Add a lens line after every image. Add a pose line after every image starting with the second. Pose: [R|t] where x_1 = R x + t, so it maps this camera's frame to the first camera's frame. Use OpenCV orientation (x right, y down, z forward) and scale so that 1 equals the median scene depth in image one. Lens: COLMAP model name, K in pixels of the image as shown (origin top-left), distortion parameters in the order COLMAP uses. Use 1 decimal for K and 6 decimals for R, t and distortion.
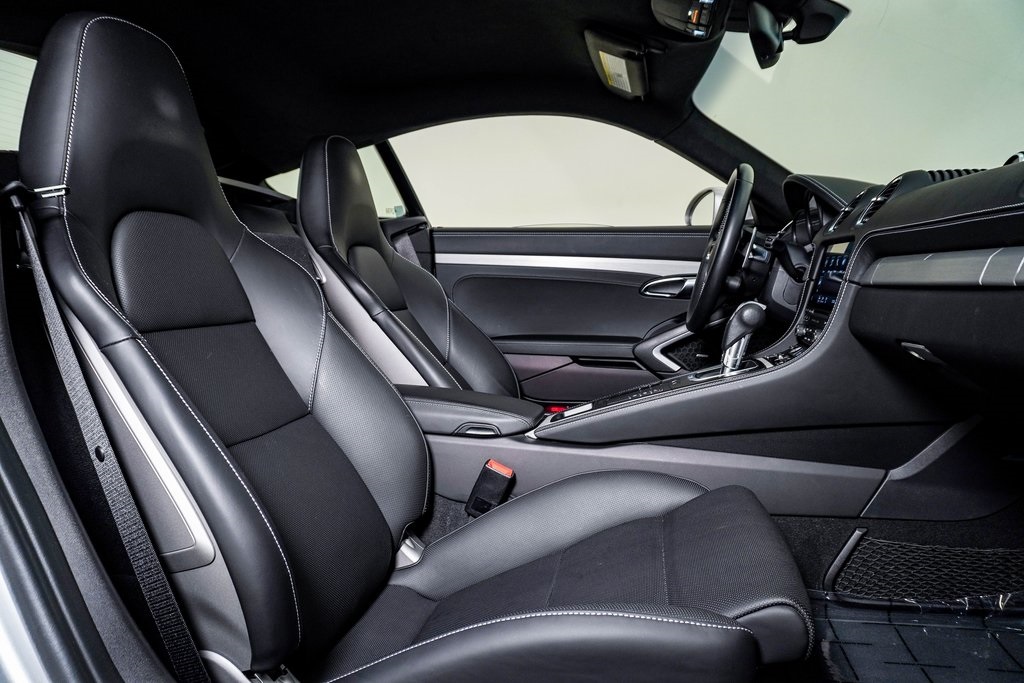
lens RADIAL K [[690.3, 0, 509.1], [0, 690.3, 332.7], [0, 0, 1]] dist [-0.008491, 0.000350]
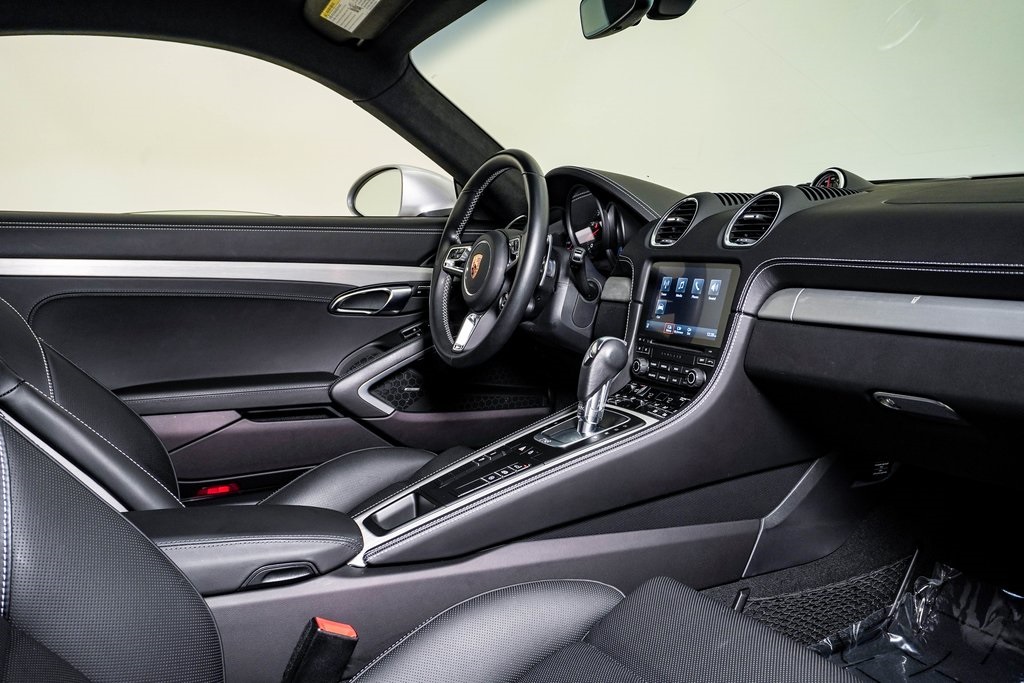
lens RADIAL K [[877.4, 0, 510.5], [0, 877.4, 350.1], [0, 0, 1]] dist [-0.034118, 0.029656]
pose [[0.797060, -0.075688, 0.599138, -0.211556], [0.055271, 0.997094, 0.052431, -0.054946], [-0.601365, -0.008676, 0.798927, 0.165020]]
